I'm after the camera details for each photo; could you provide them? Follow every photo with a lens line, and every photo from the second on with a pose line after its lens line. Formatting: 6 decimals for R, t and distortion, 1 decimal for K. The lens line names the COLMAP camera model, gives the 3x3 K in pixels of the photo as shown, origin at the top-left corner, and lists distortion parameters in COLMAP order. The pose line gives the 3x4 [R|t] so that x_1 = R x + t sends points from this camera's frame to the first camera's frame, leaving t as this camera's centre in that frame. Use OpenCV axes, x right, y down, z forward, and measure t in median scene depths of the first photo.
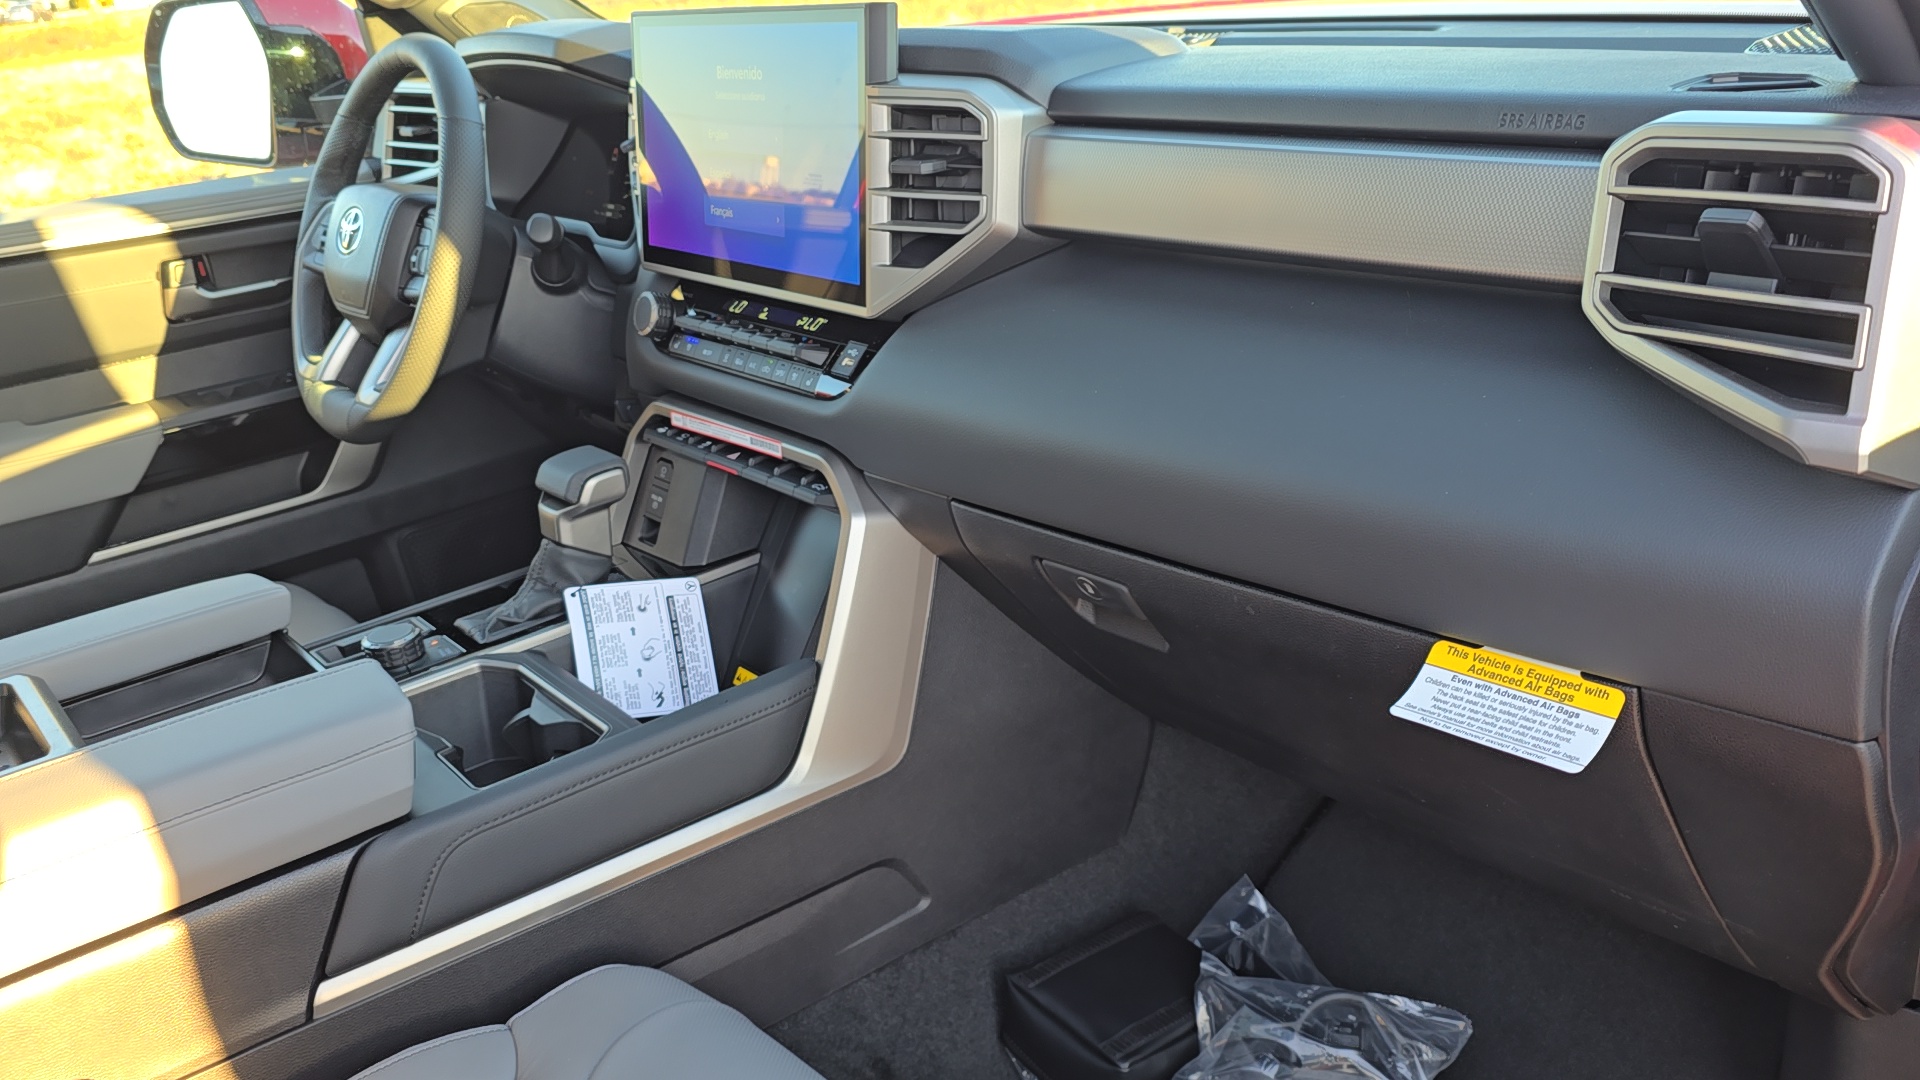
lens RADIAL K [[1567.3, 0, 960.0], [0, 1567.3, 540.0], [0, 0, 1]] dist [-0.006769, 0.013501]
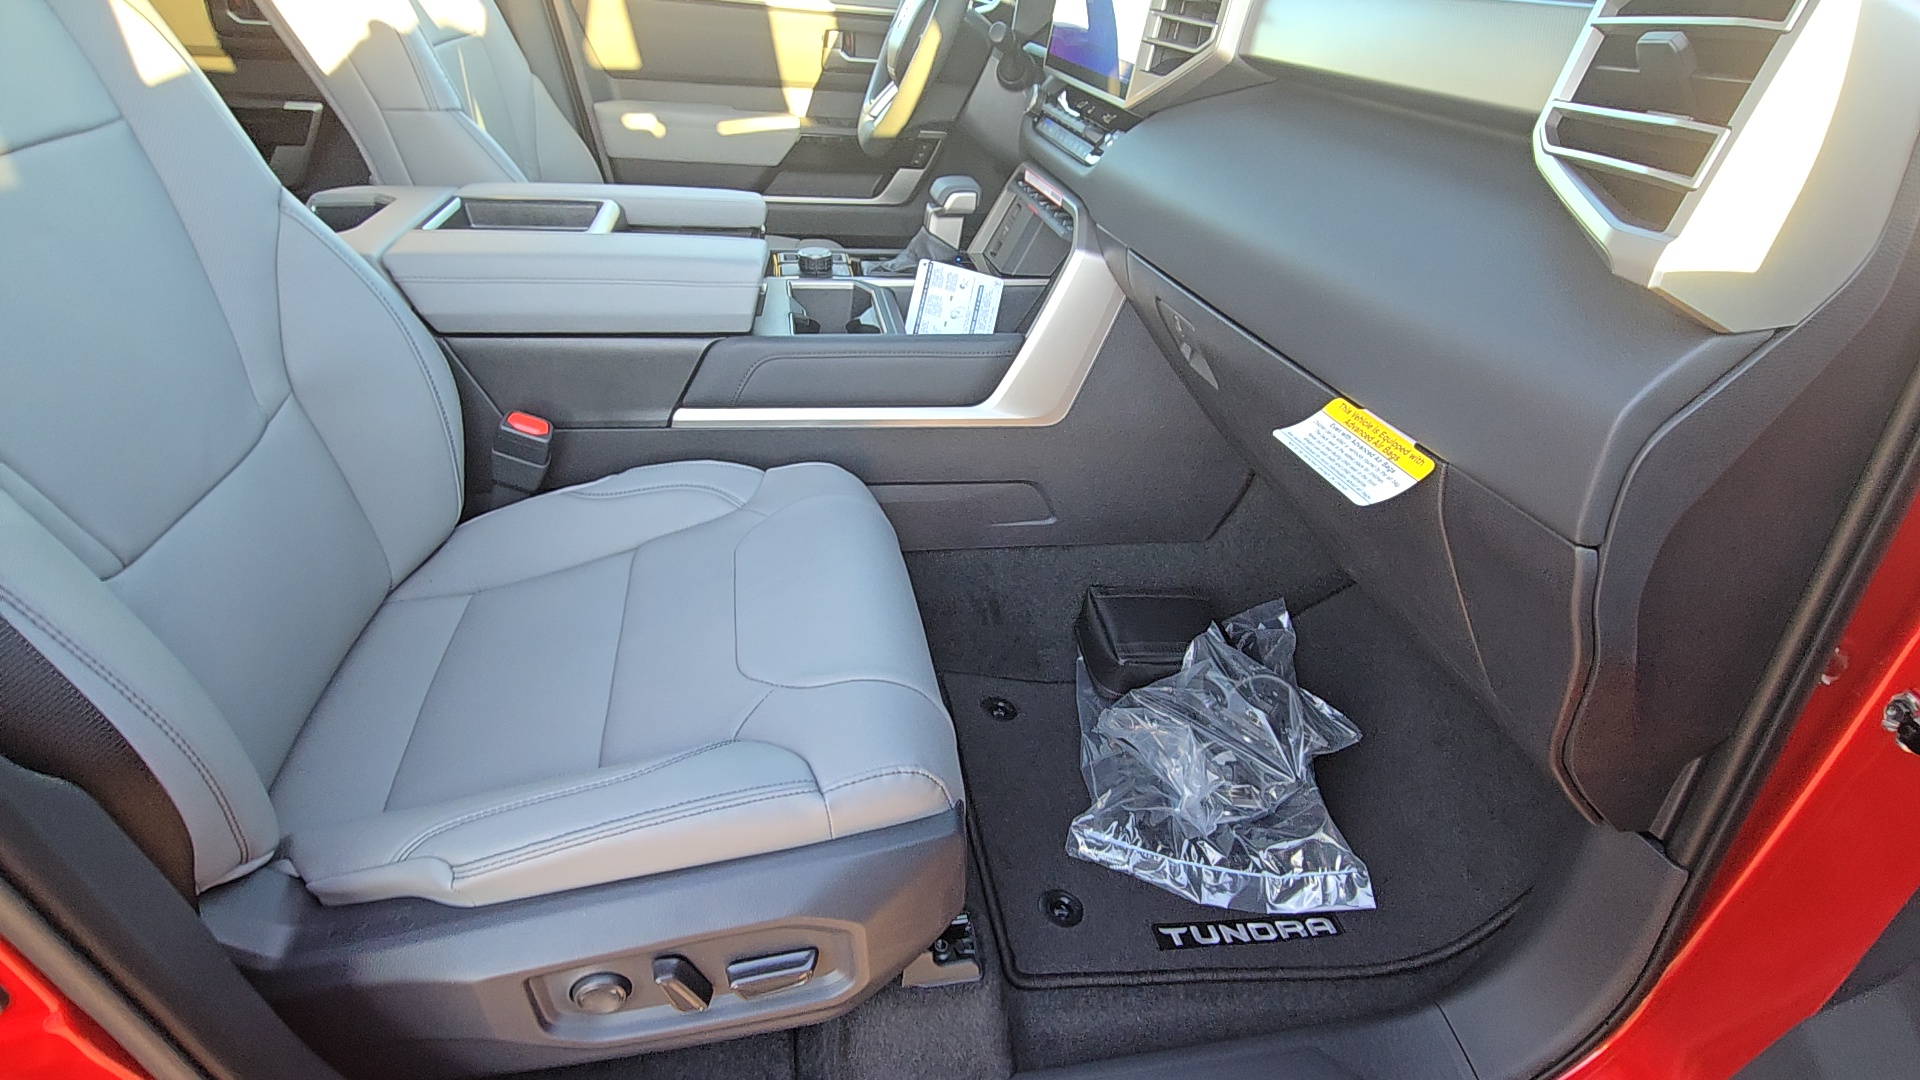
lens RADIAL K [[959.3, 0, 967.1], [0, 959.3, 525.2], [0, 0, 1]] dist [0.003818, 0.000819]
pose [[0.872096, 0.370996, -0.319077, 0.223014], [-0.311128, 0.923686, 0.223615, 0.053826], [0.377687, -0.095740, 0.920970, 0.102353]]
